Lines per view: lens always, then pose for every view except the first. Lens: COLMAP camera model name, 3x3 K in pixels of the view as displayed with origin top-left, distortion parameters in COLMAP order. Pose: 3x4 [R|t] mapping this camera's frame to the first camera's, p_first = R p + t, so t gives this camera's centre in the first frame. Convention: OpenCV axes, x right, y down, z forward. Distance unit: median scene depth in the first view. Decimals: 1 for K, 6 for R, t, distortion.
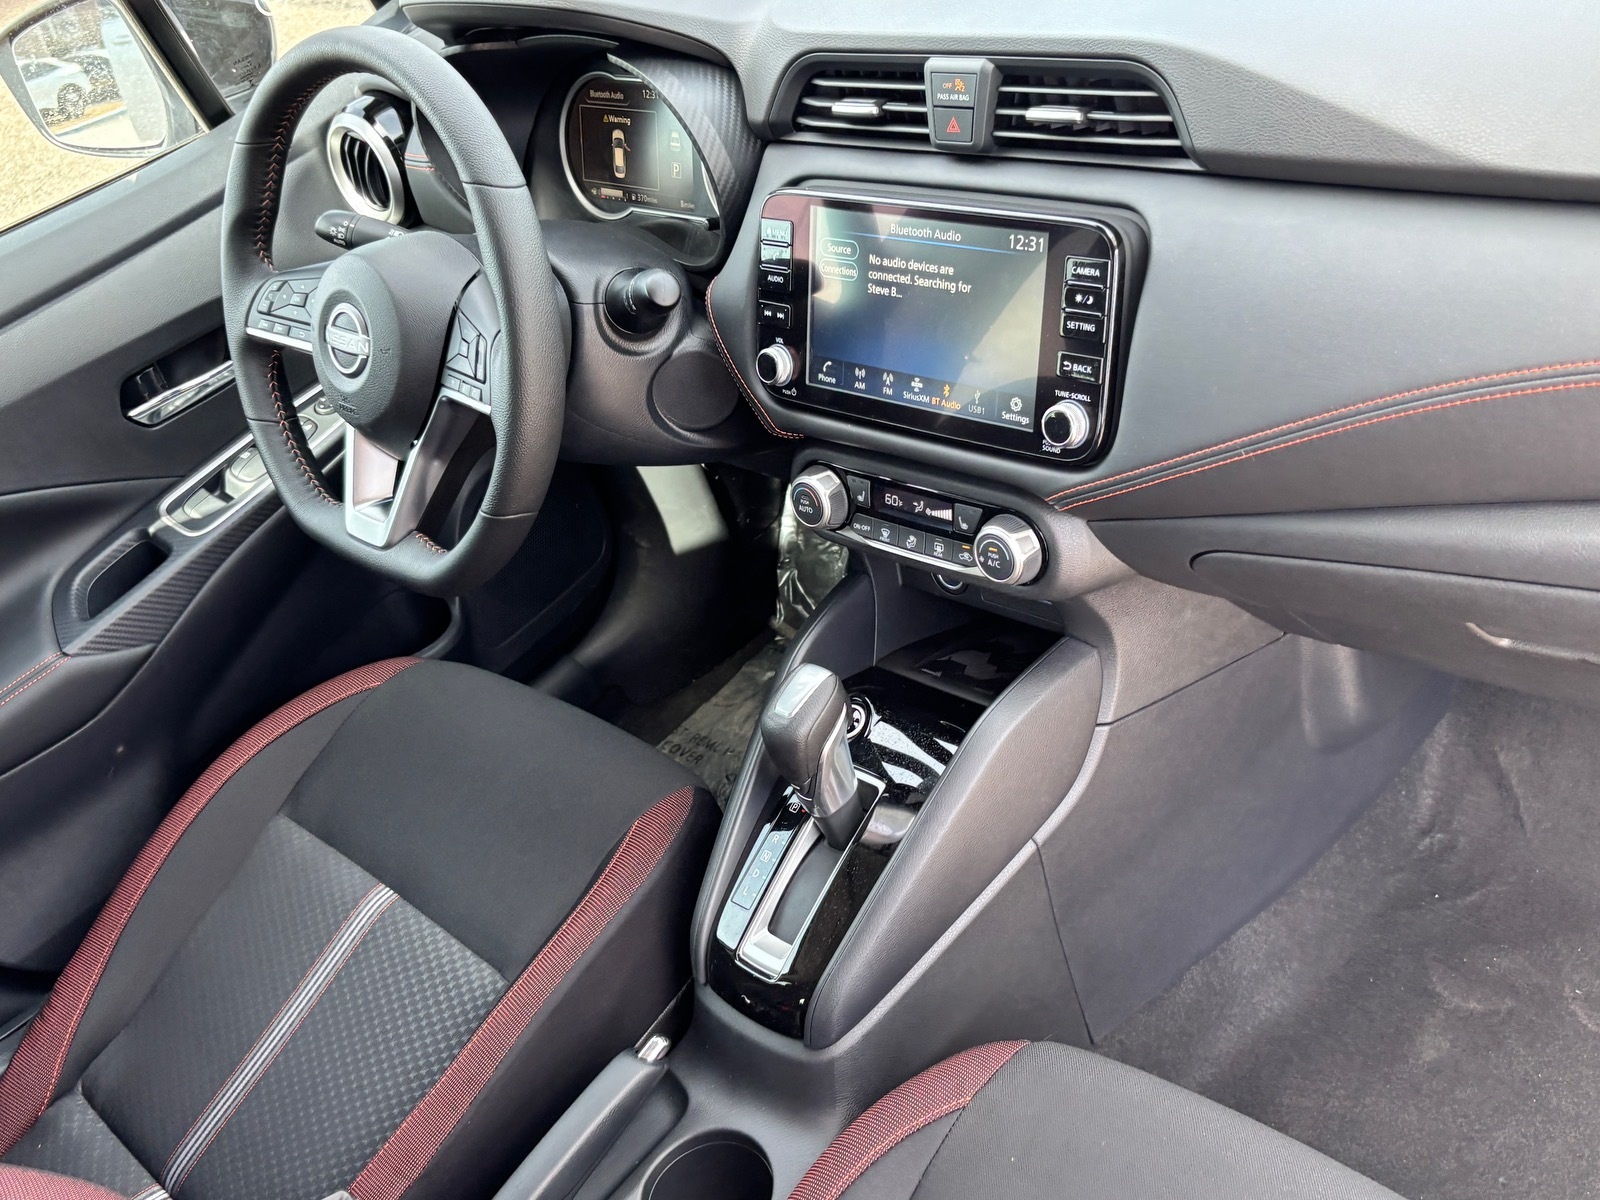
lens RADIAL K [[1615.5, 0, 808.8], [0, 1615.5, 624.3], [0, 0, 1]] dist [0.111812, -0.231190]
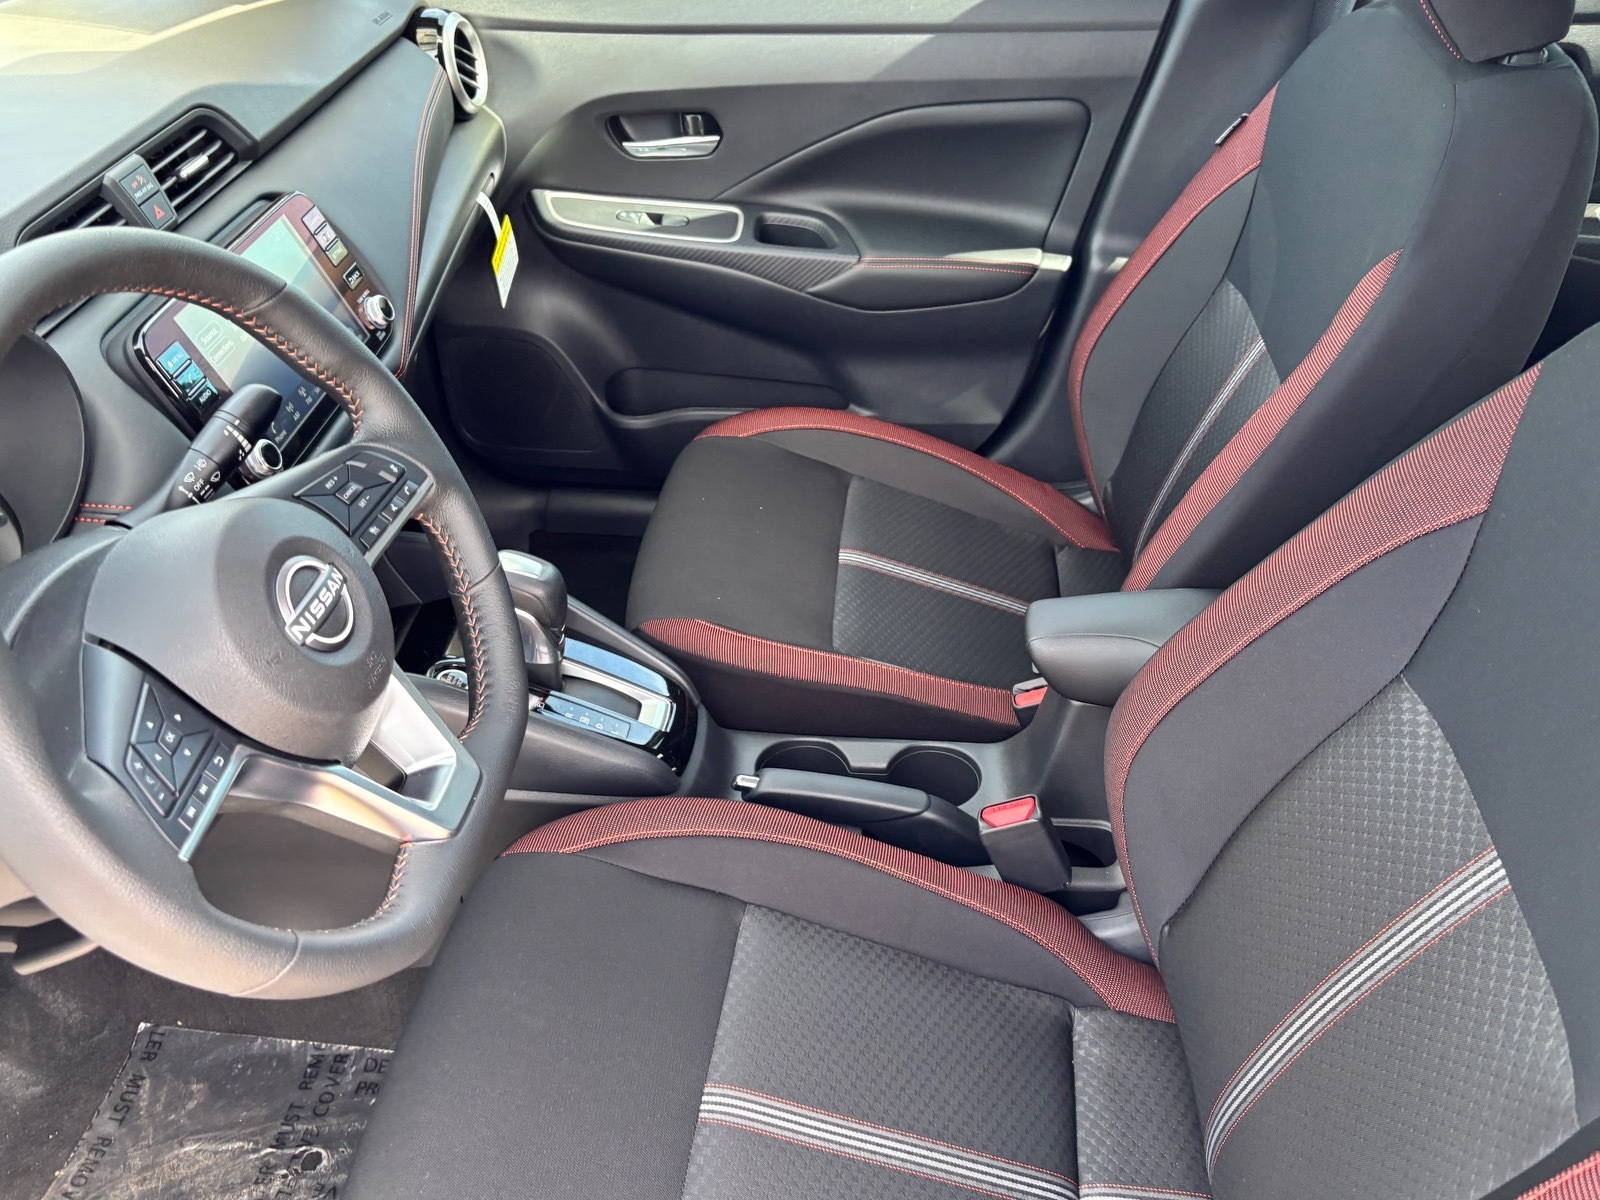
lens RADIAL K [[1359.5, 0, 800.9], [0, 1359.5, 613.3], [0, 0, 1]] dist [0.011035, -0.007607]
pose [[-0.572282, -0.239083, 0.784431, -0.939700], [0.631638, 0.481540, 0.607579, -0.429252], [-0.522997, 0.843183, -0.124563, 1.020499]]
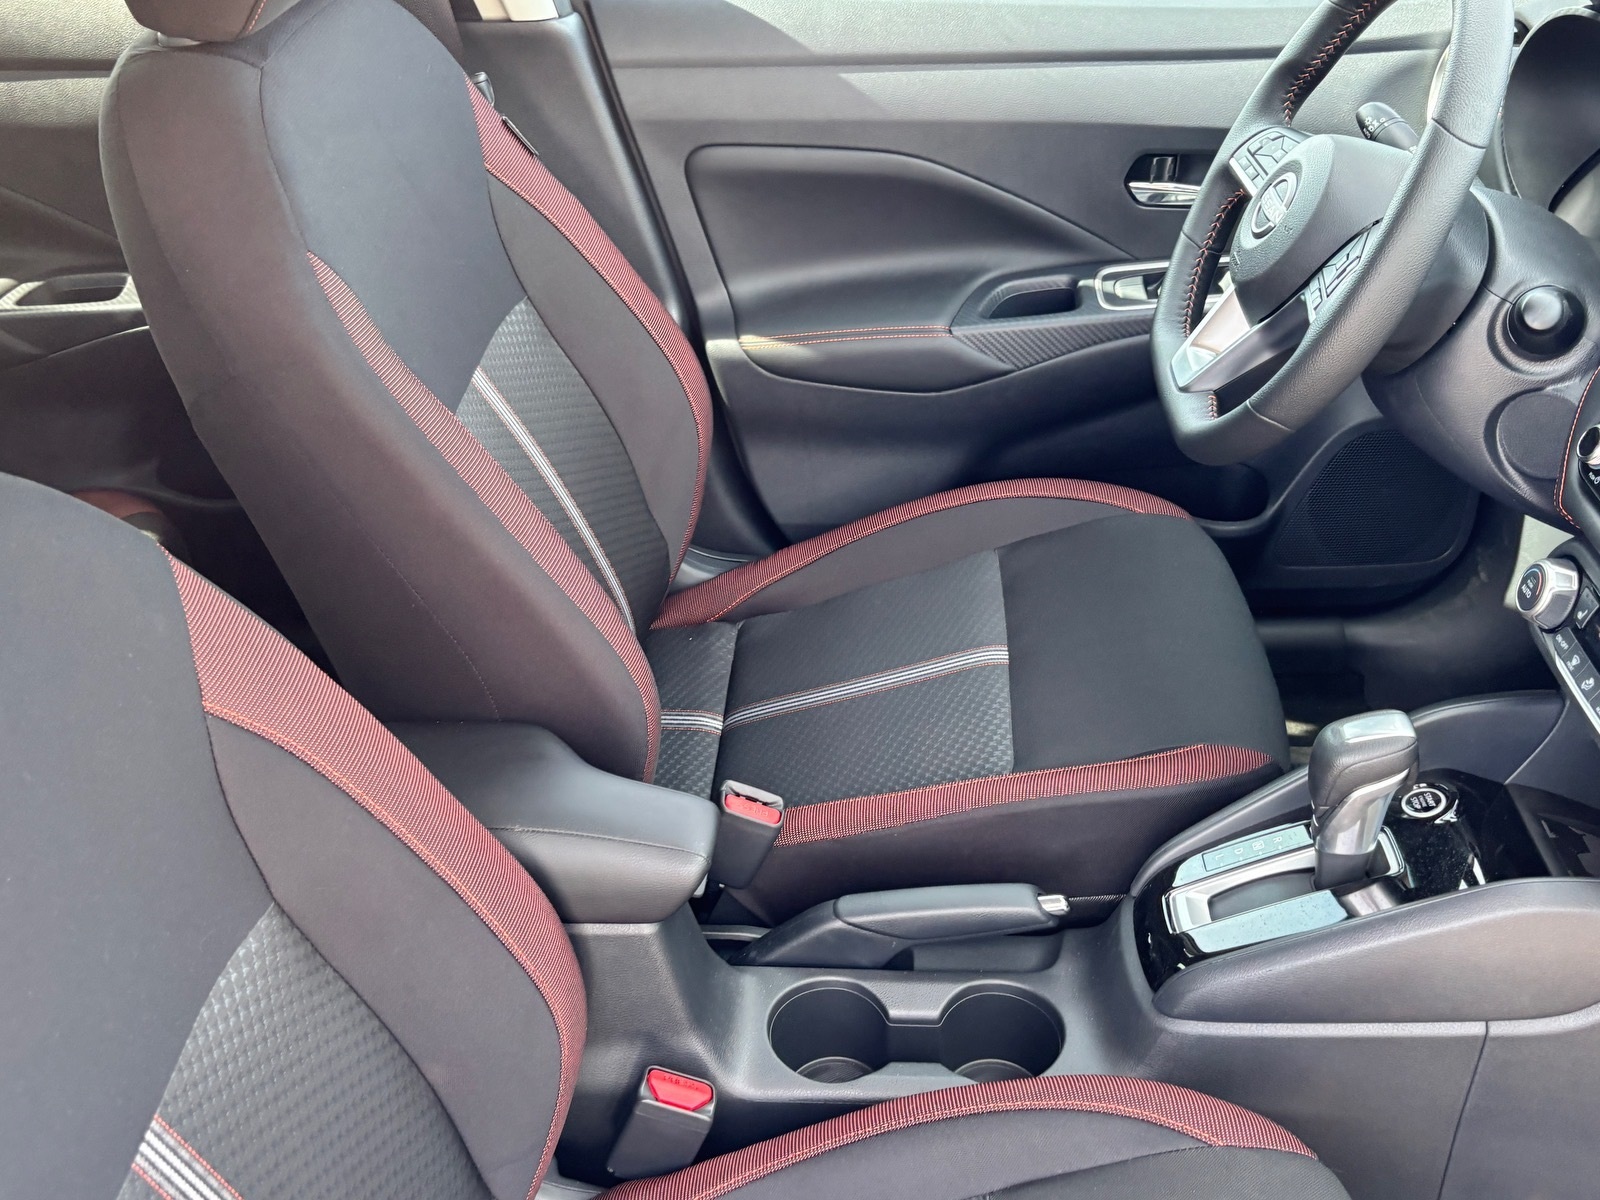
lens RADIAL K [[1615.5, 0, 808.8], [0, 1615.5, 624.3], [0, 0, 1]] dist [0.111812, -0.231190]
pose [[0.635713, 0.609713, -0.473412, 0.197505], [-0.574959, 0.783215, 0.236637, -0.042747], [0.515064, 0.121759, 0.848460, -0.008395]]
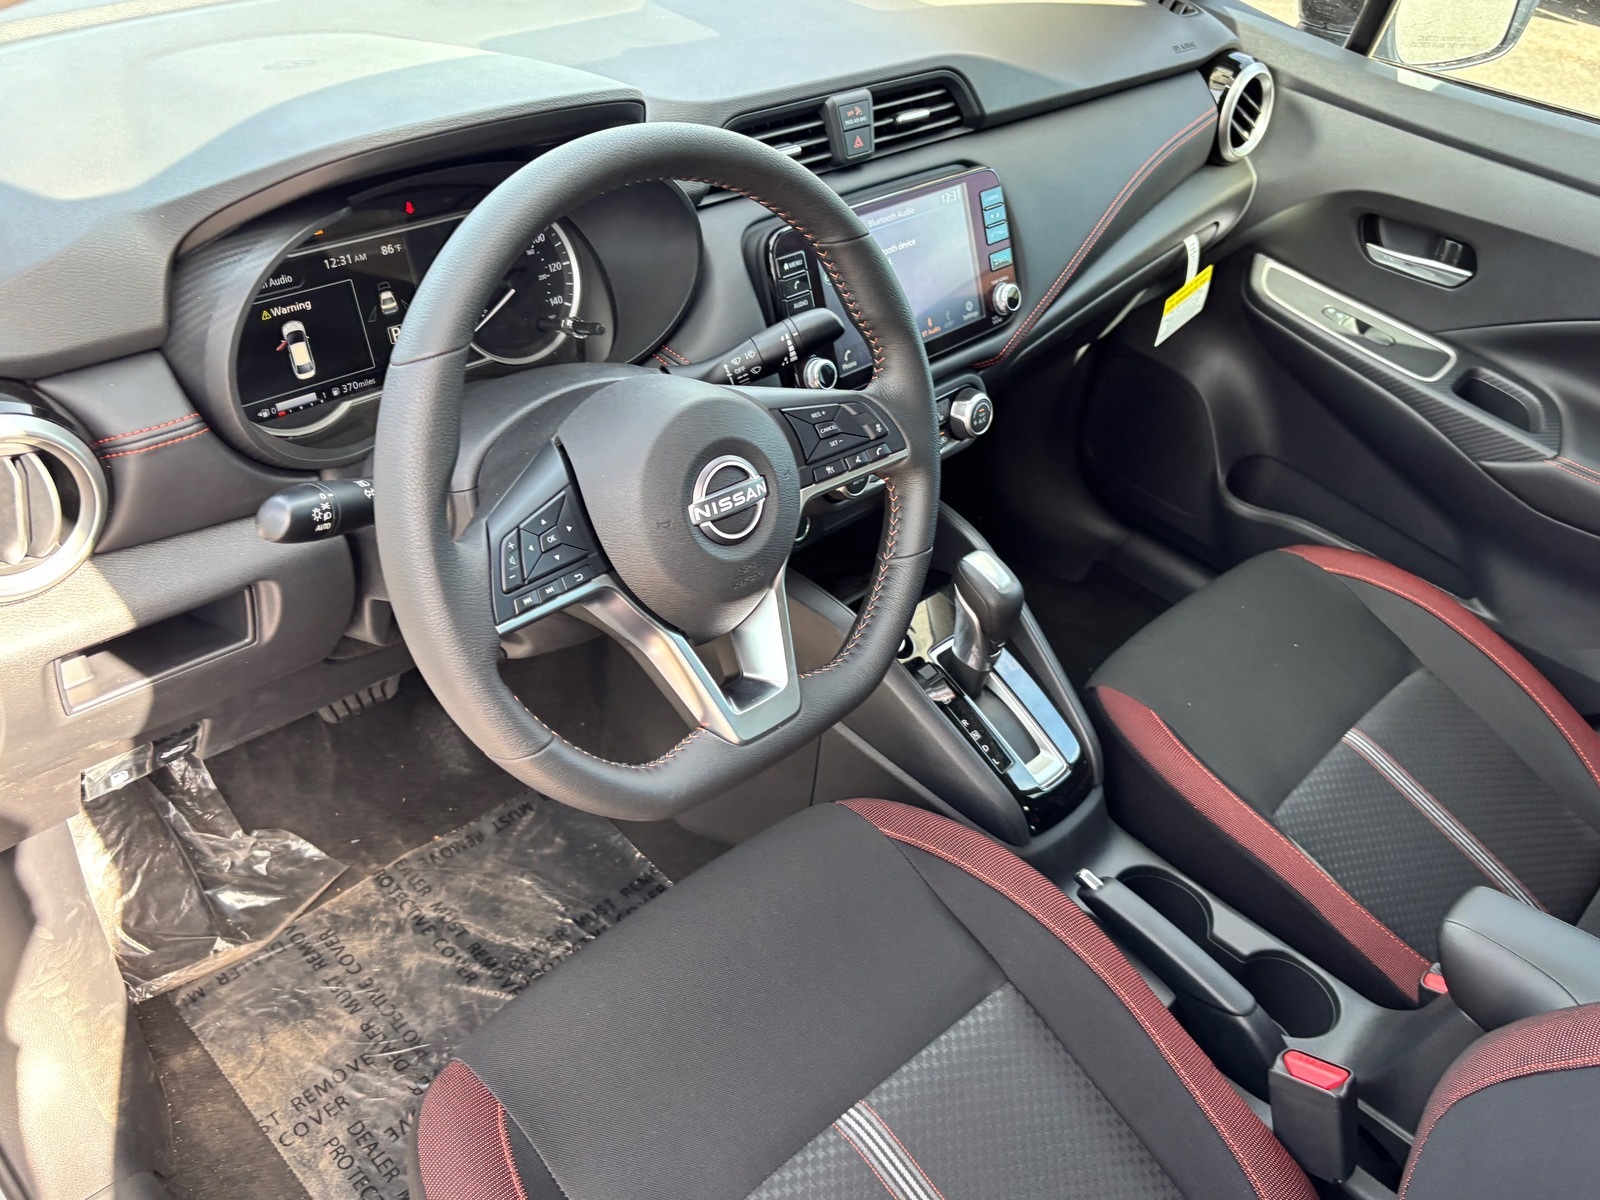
lens RADIAL K [[1367.3, 0, 790.7], [0, 1367.3, 594.1], [0, 0, 1]] dist [0.088127, -0.247272]
pose [[0.005807, -0.369946, 0.929035, -0.997593], [0.513335, 0.798399, 0.314718, -0.356874], [-0.858169, 0.475078, 0.194542, 0.909436]]
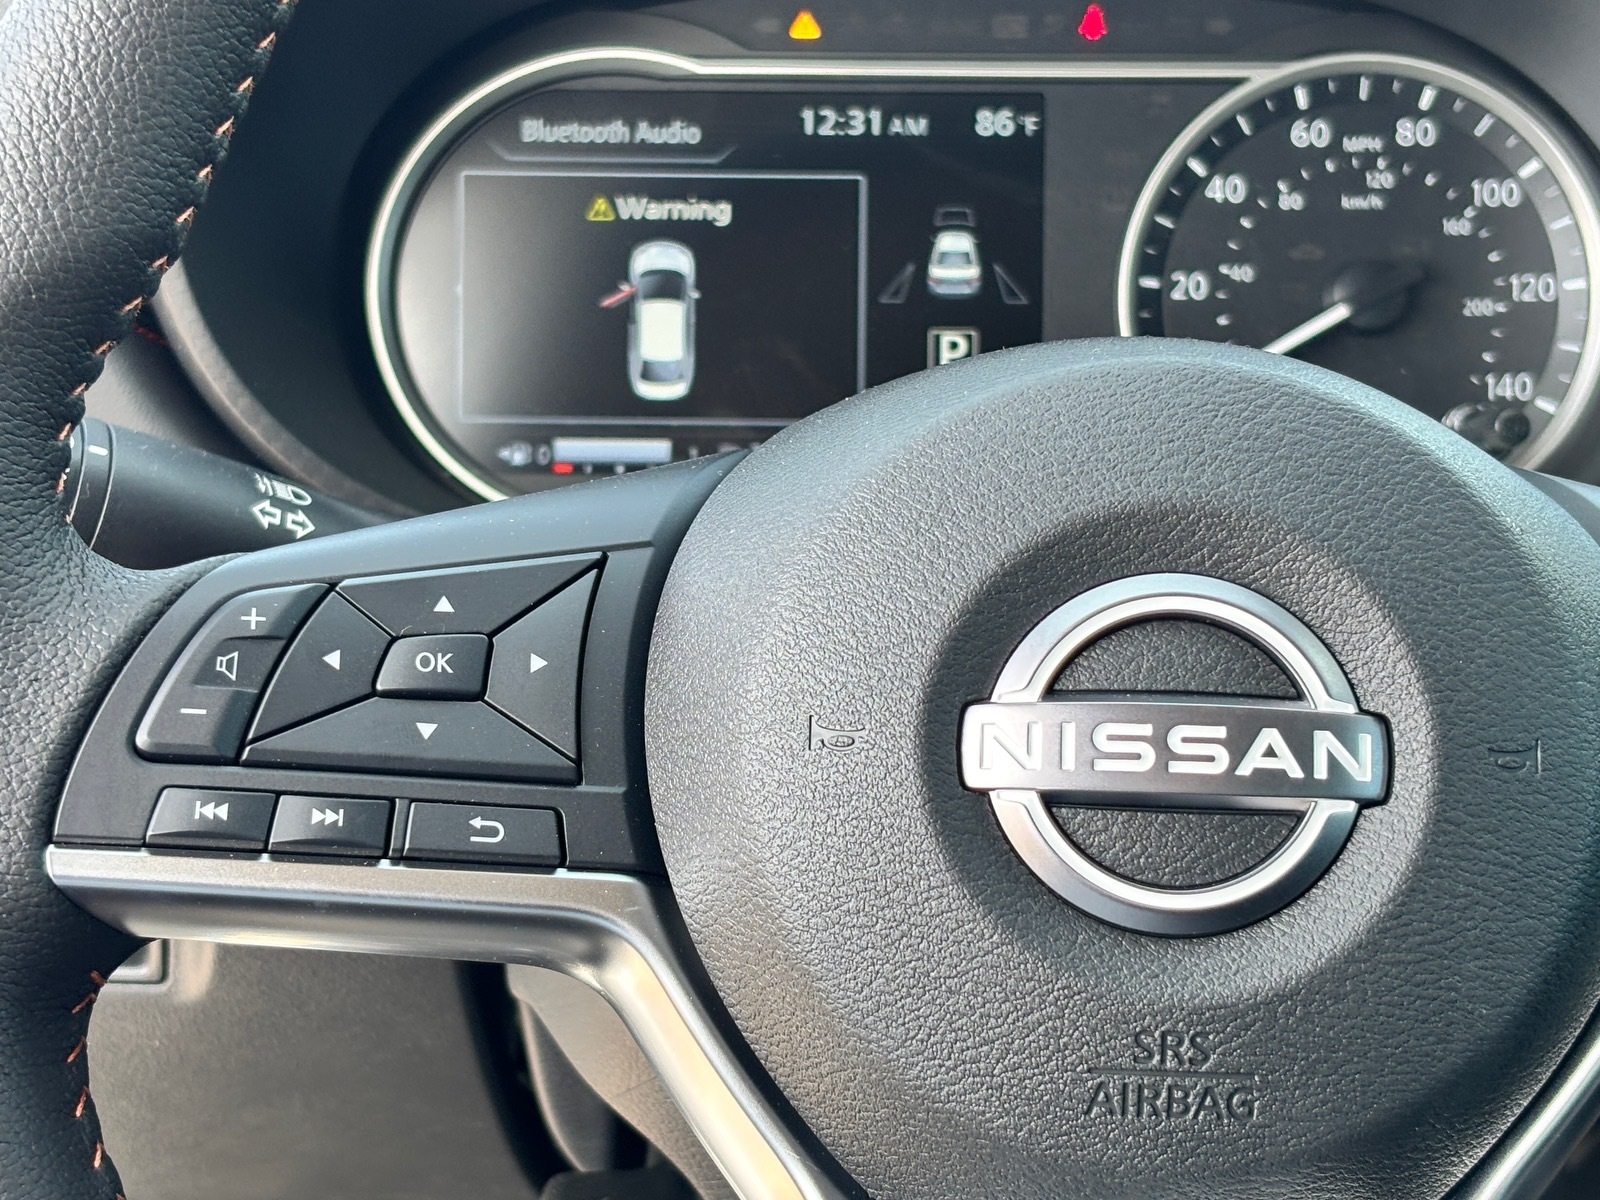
lens RADIAL K [[2981.7, 0, 737.3], [0, 2981.7, 601.8], [0, 0, 1]] dist [0.242867, -1.470521]
pose [[0.714417, 0.022881, 0.699346, -0.615647], [0.250928, 0.924610, -0.286587, -0.103374], [-0.653180, 0.380228, 0.654816, 0.828170]]
